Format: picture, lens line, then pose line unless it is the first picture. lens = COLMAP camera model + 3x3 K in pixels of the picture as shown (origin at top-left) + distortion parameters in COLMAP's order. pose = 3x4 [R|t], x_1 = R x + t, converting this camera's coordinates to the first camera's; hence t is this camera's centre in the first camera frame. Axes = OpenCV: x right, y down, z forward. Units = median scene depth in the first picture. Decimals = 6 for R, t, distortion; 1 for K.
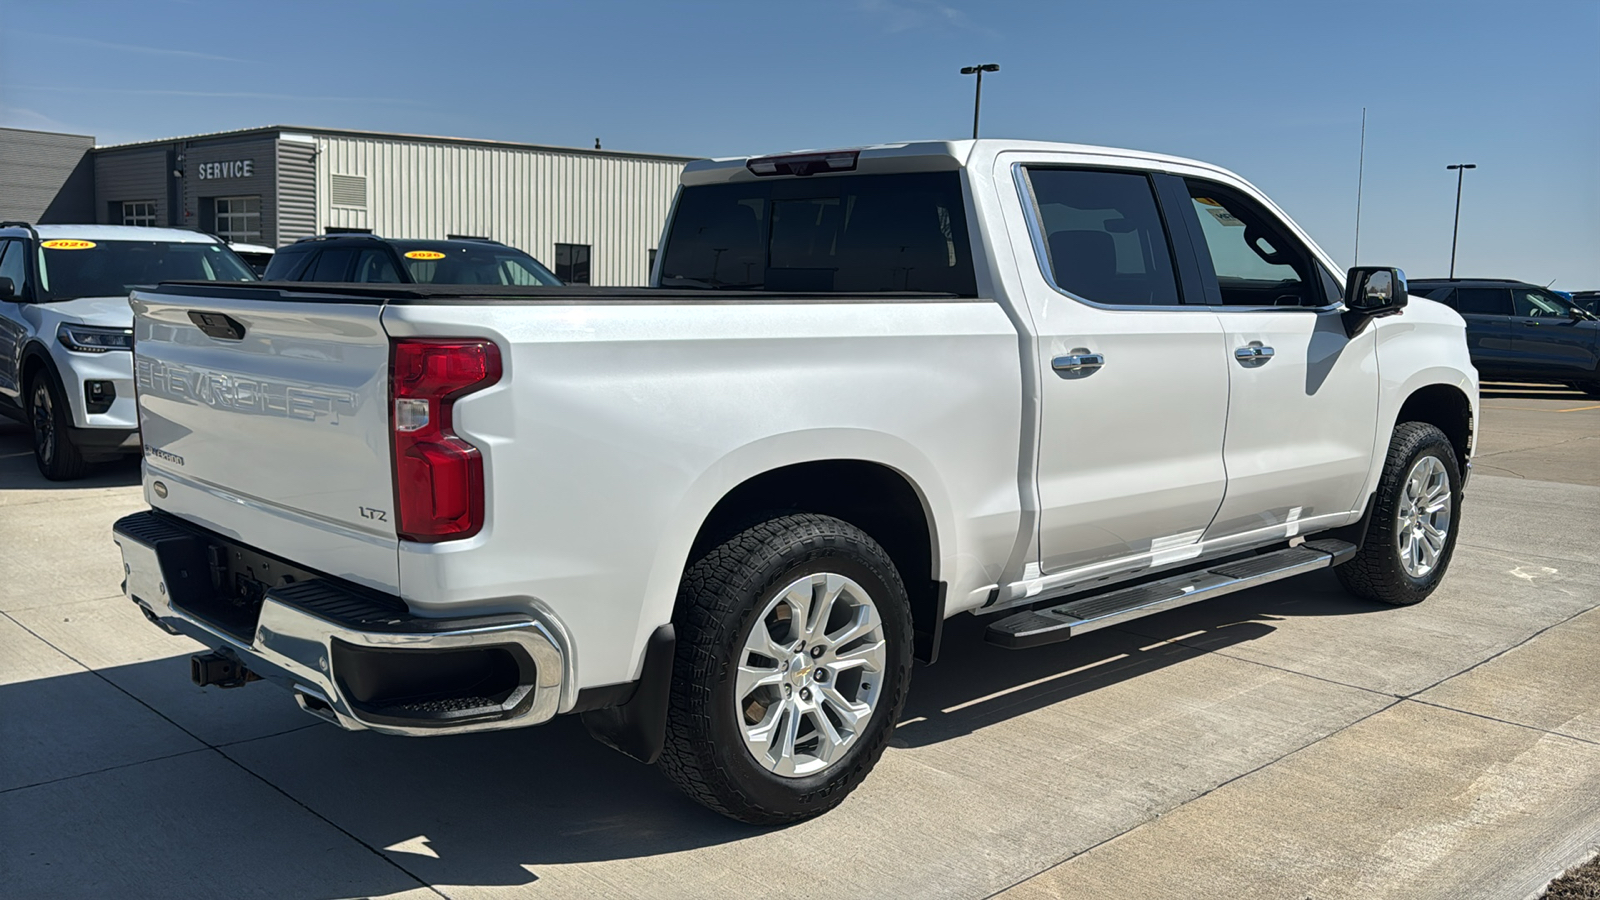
lens RADIAL K [[1383.4, 0, 811.7], [0, 1383.4, 456.1], [0, 0, 1]] dist [0.076128, -0.115767]
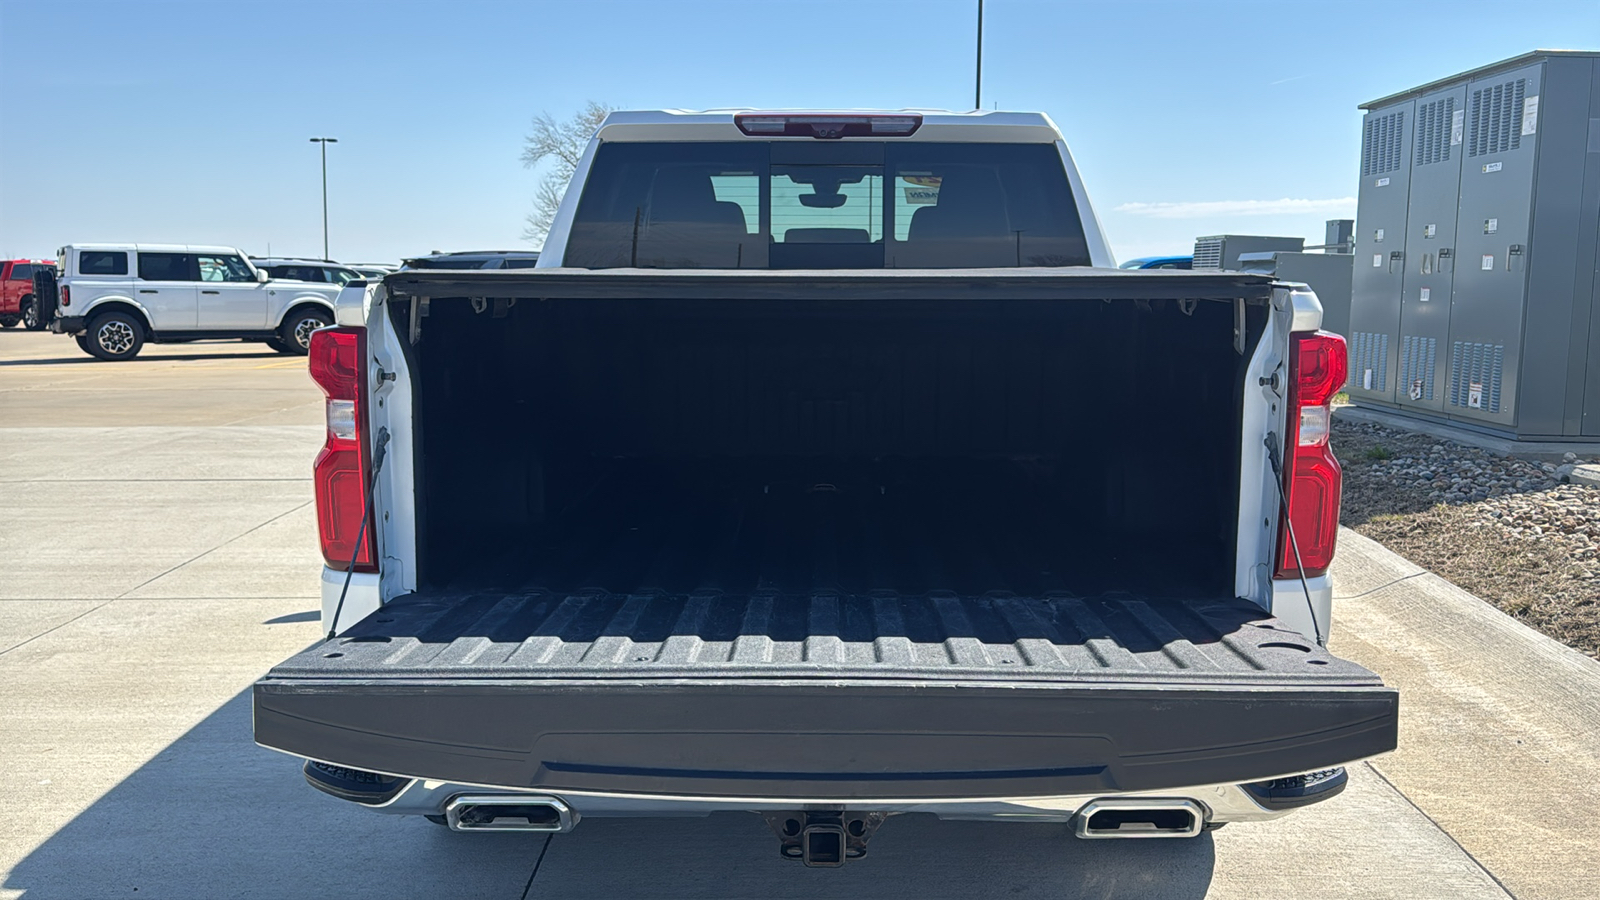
lens RADIAL K [[1383.4, 0, 827.4], [0, 1383.4, 439.5], [0, 0, 1]] dist [0.076128, -0.115767]
pose [[0.697222, -0.106130, 0.708956, -0.678686], [0.099609, 0.993729, 0.050800, -0.057643], [-0.709901, 0.035200, 0.703421, 0.394713]]
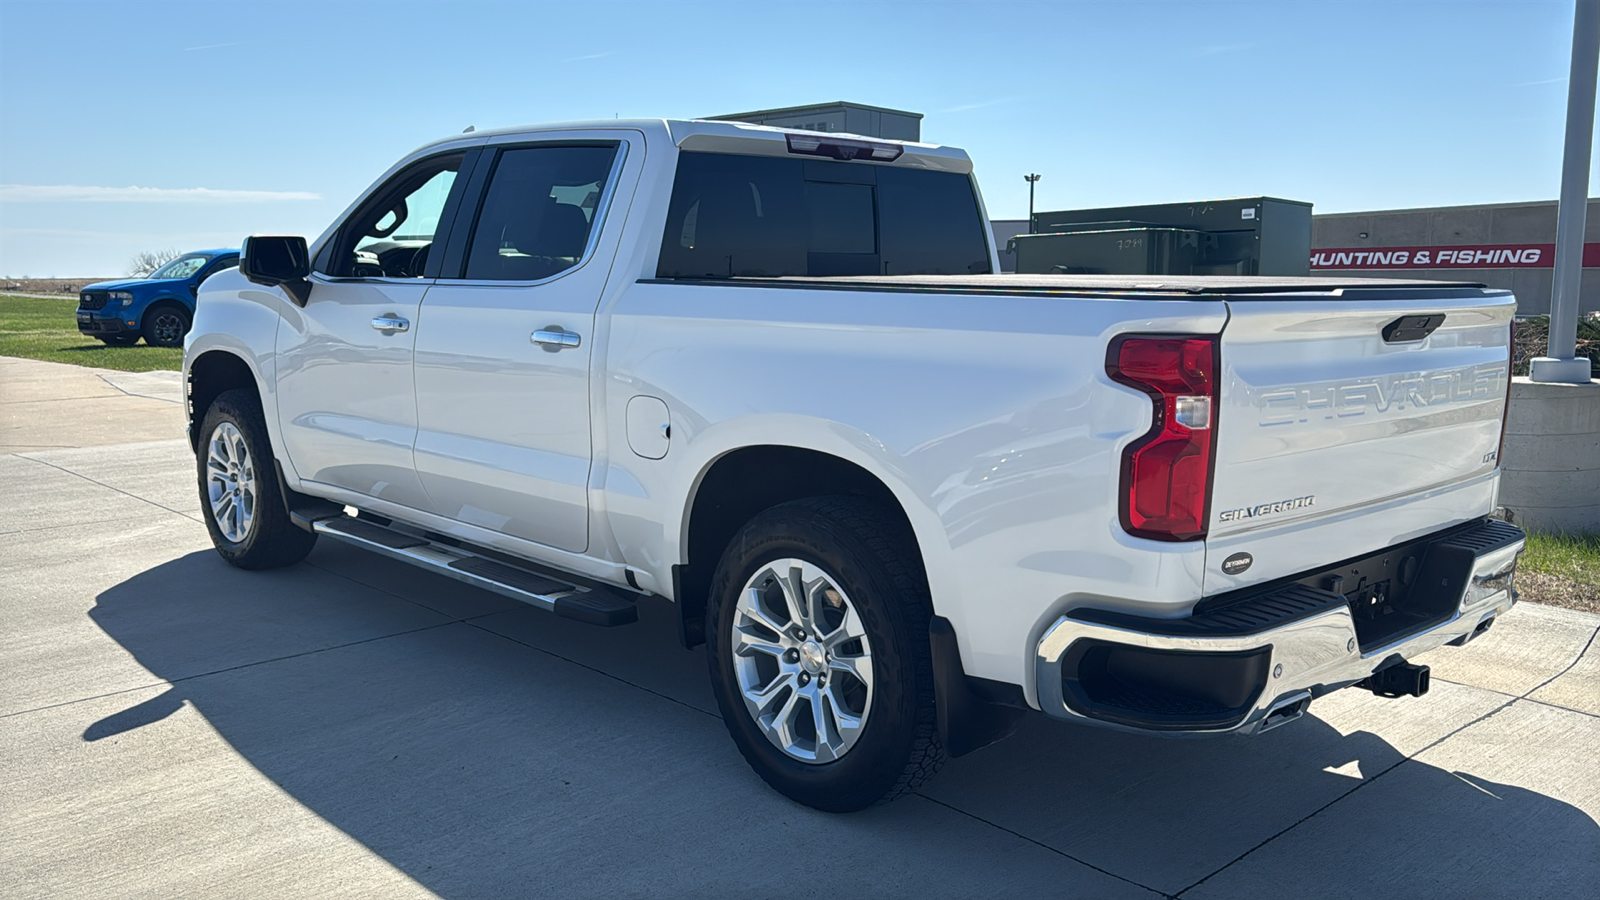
lens RADIAL K [[1383.4, 0, 792.8], [0, 1383.4, 440.2], [0, 0, 1]] dist [0.076128, -0.115767]
pose [[-0.005891, -0.145423, 0.989352, -1.055429], [0.116134, 0.982575, 0.145118, -0.158308], [-0.993216, 0.115753, 0.011100, 1.084139]]
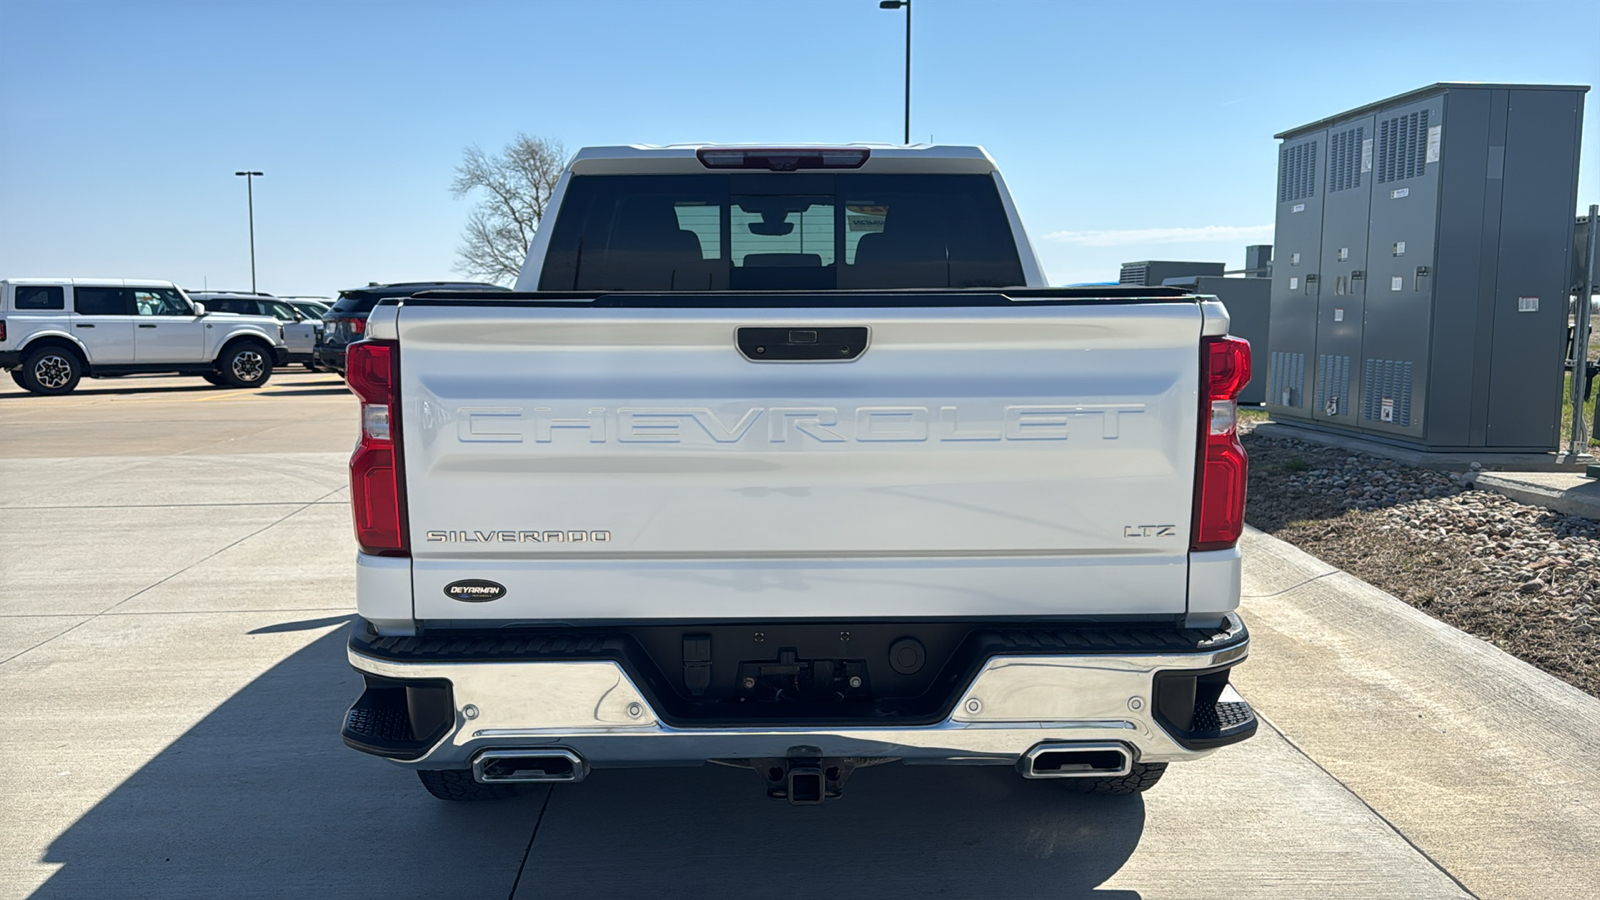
lens RADIAL K [[1383.4, 0, 798.0], [0, 1383.4, 458.9], [0, 0, 1]] dist [0.076128, -0.115767]
pose [[0.675938, -0.109064, 0.728844, -0.747635], [0.110197, 0.992828, 0.046369, -0.048622], [-0.728673, 0.048974, 0.683108, 0.355354]]
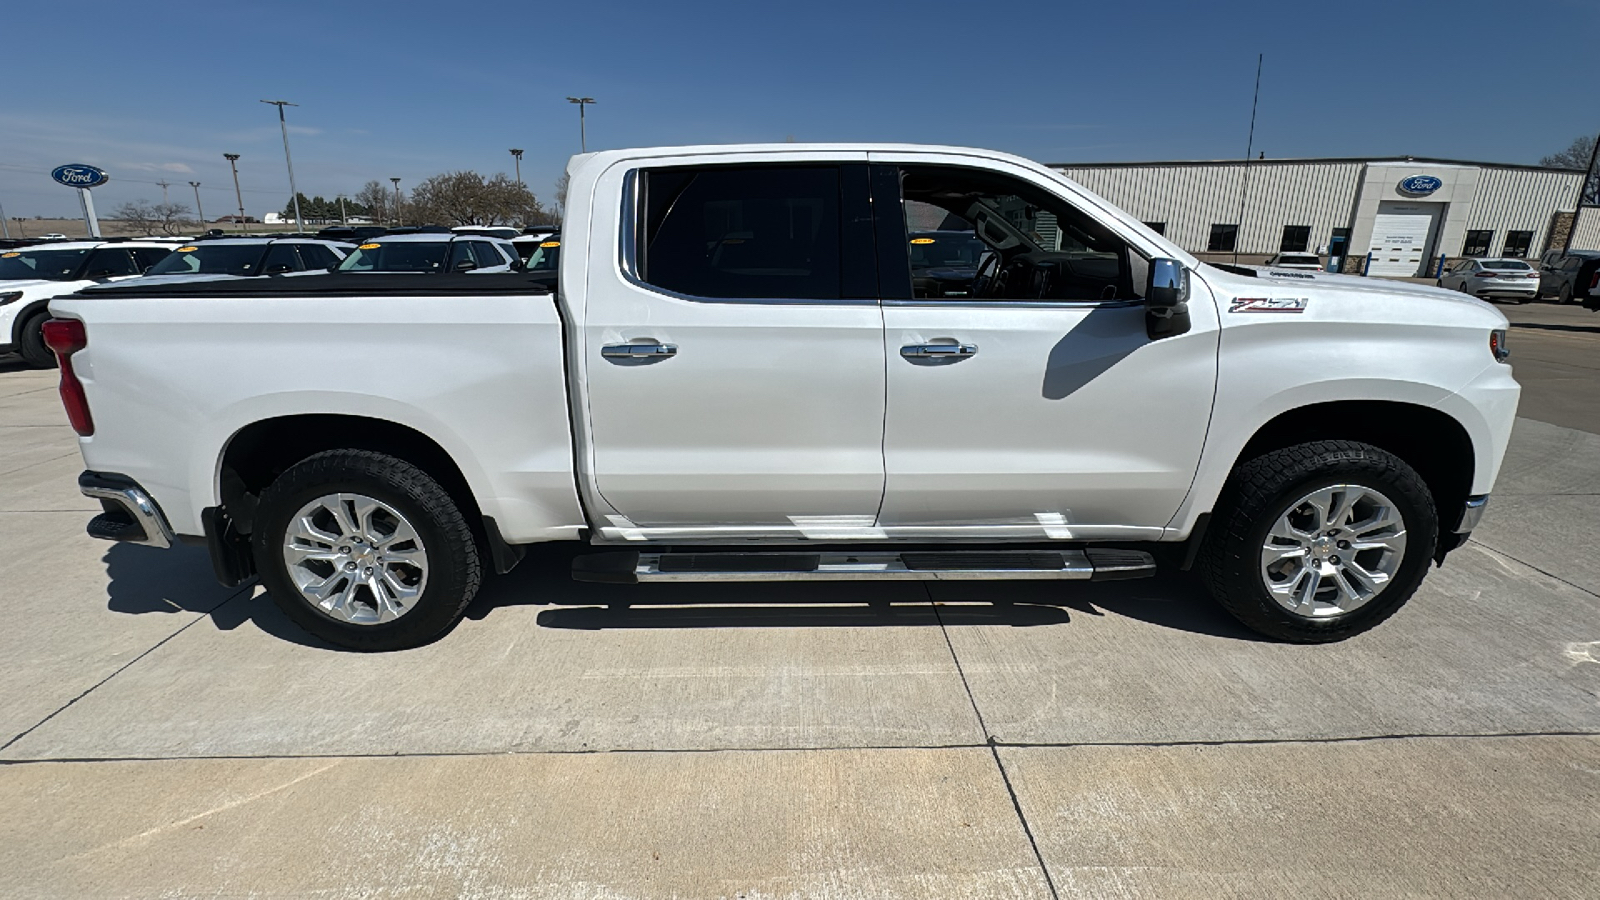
lens RADIAL K [[726.5, 0, 805.5], [0, 726.5, 452.0], [0, 0, 1]] dist [-0.000937, 0.002393]
pose [[0.728764, 0.173627, -0.662387, 0.652660], [-0.074509, 0.981683, 0.175347, -0.094667], [0.680699, -0.078433, 0.728352, 0.619406]]
